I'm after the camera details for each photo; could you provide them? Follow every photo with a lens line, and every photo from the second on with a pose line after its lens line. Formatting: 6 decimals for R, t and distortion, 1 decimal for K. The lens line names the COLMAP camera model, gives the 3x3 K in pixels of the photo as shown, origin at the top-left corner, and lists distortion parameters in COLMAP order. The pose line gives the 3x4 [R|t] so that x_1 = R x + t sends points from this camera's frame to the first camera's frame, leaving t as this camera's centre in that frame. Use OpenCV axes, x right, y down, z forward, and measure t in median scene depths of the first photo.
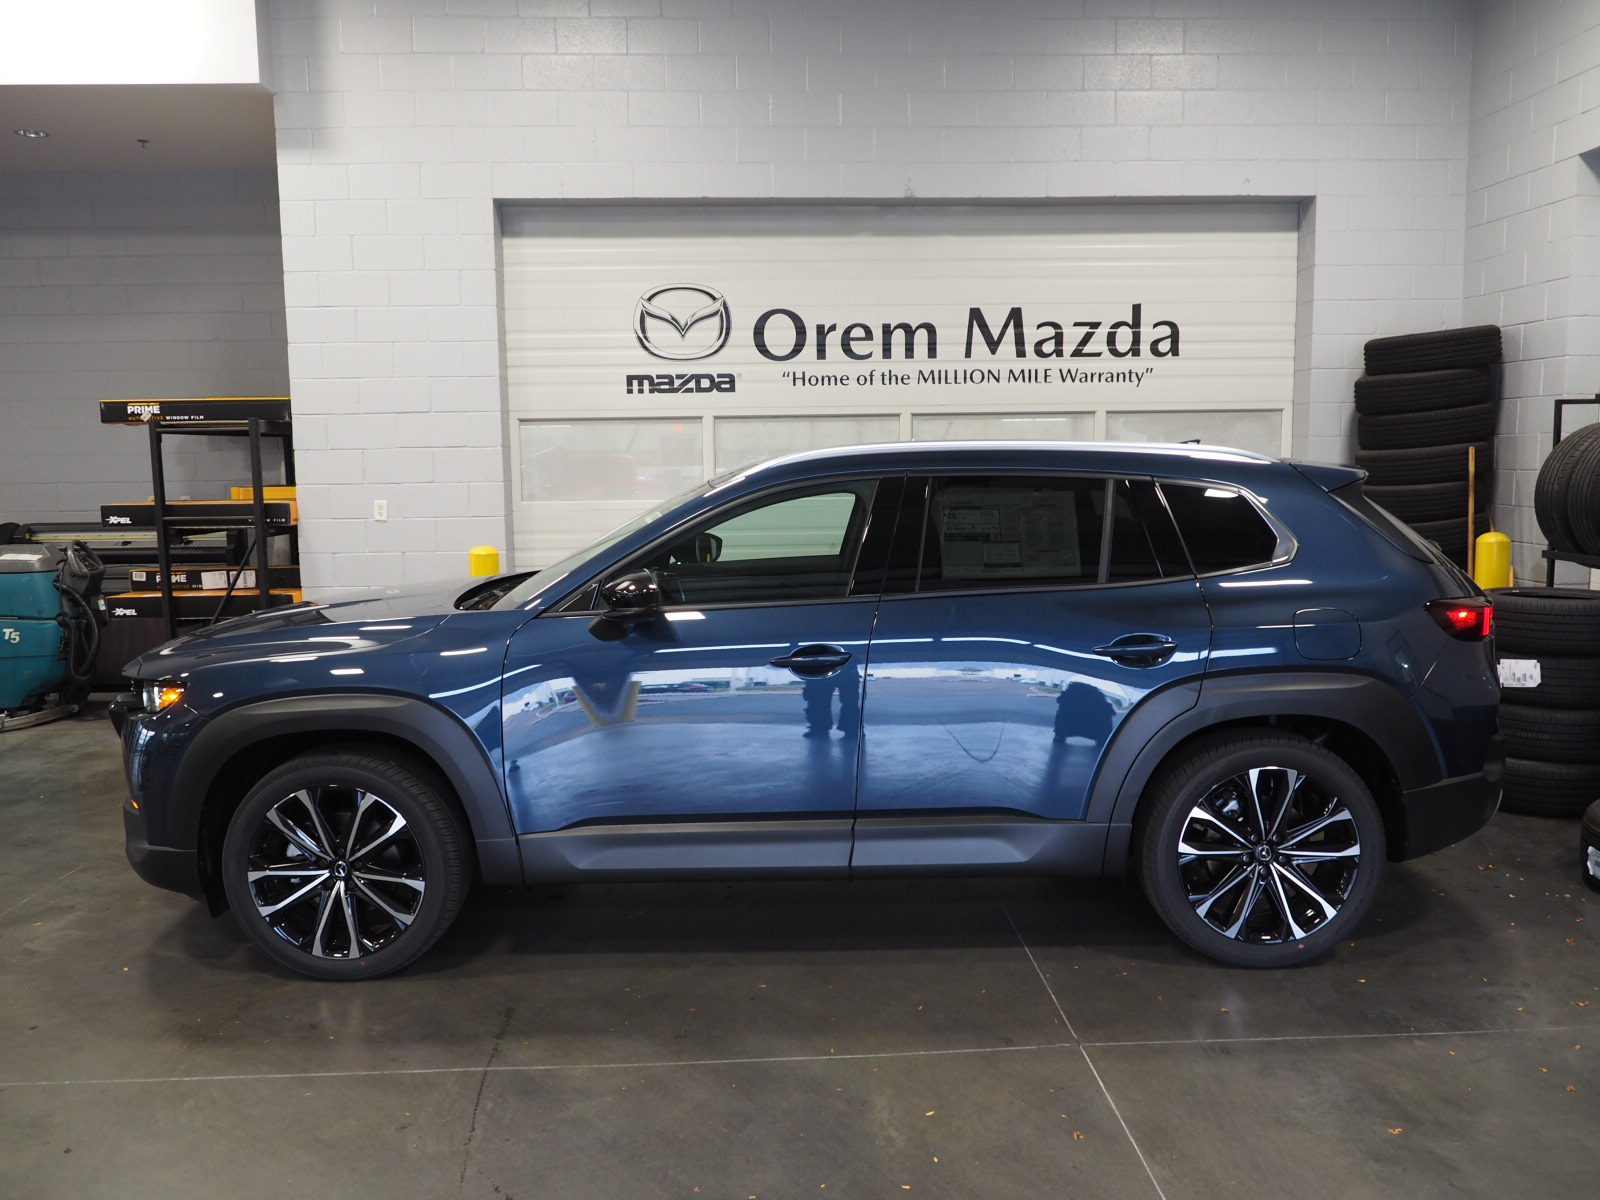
lens RADIAL K [[1151.9, 0, 799.7], [0, 1151.9, 592.7], [0, 0, 1]] dist [0.006768, -0.002381]
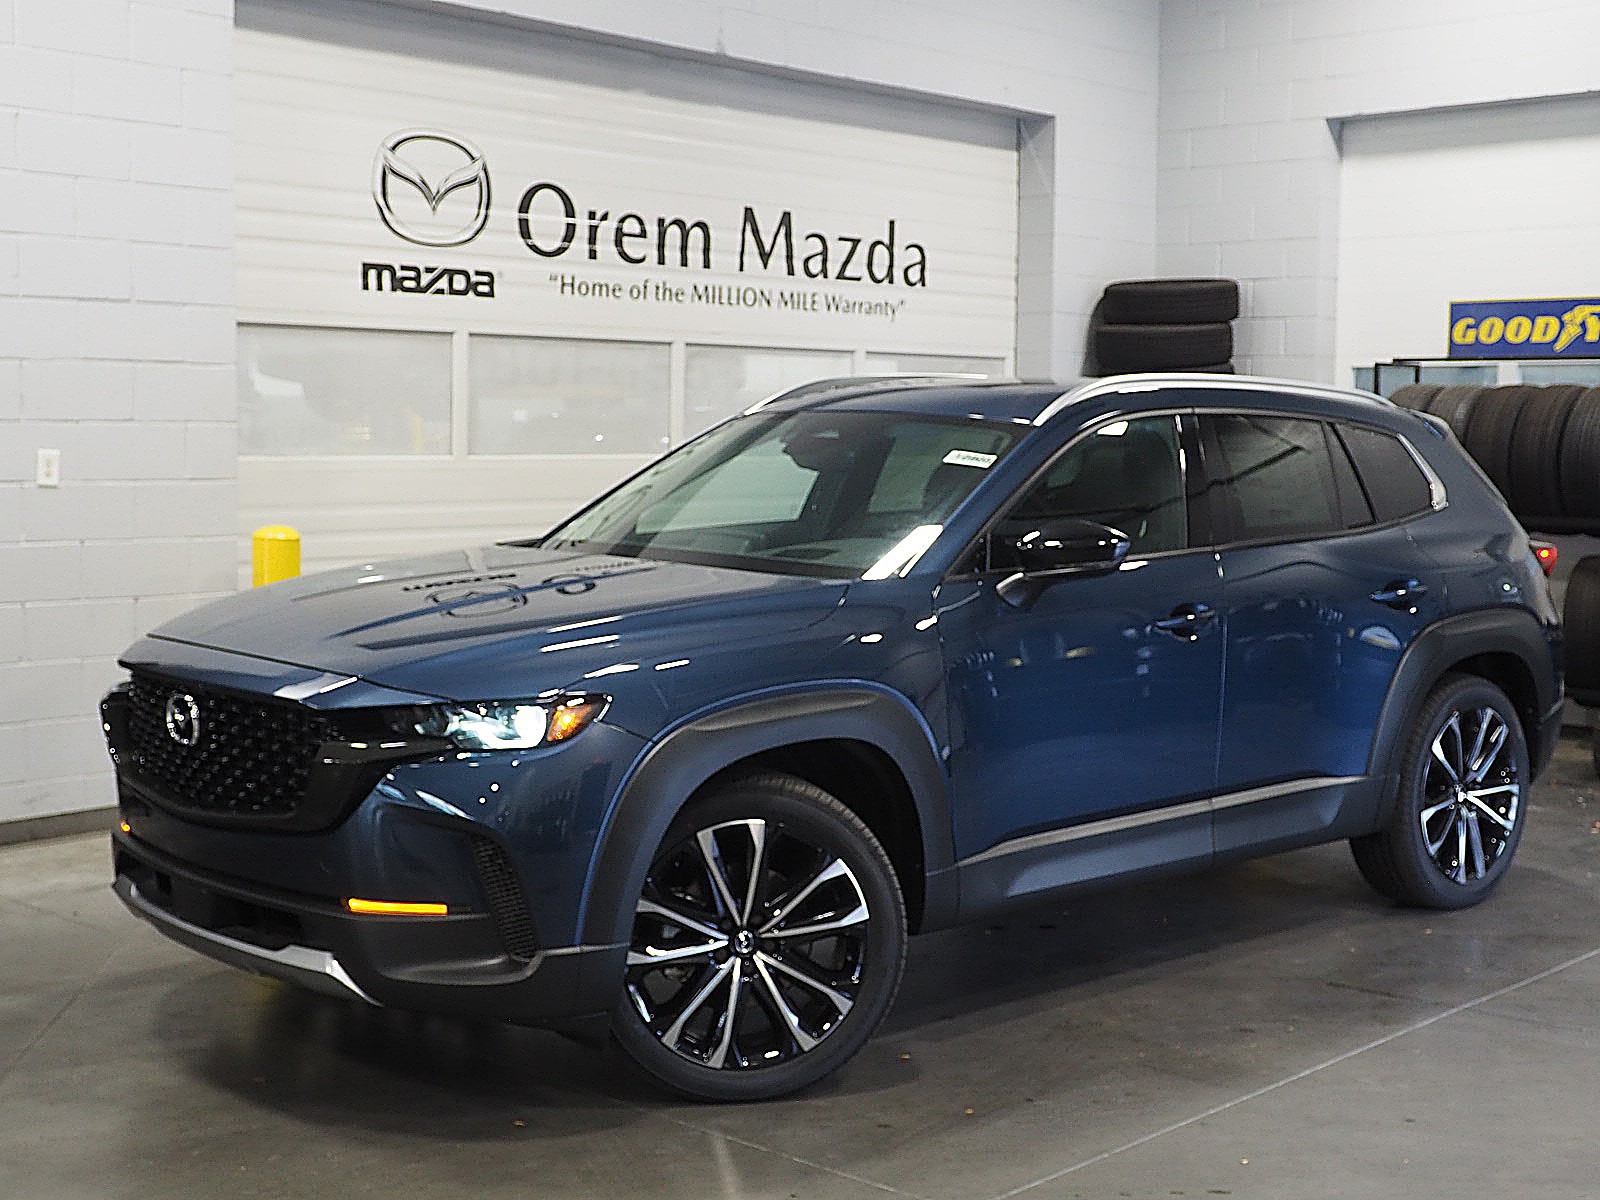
lens RADIAL K [[2077.7, 0, 799.4], [0, 2077.7, 600.8], [0, 0, 1]] dist [0.105719, 0.000000]
pose [[0.732436, -0.036953, 0.679833, -0.765989], [0.049818, 0.998758, 0.000616, 0.012006], [-0.679011, 0.033416, 0.733367, -0.017726]]
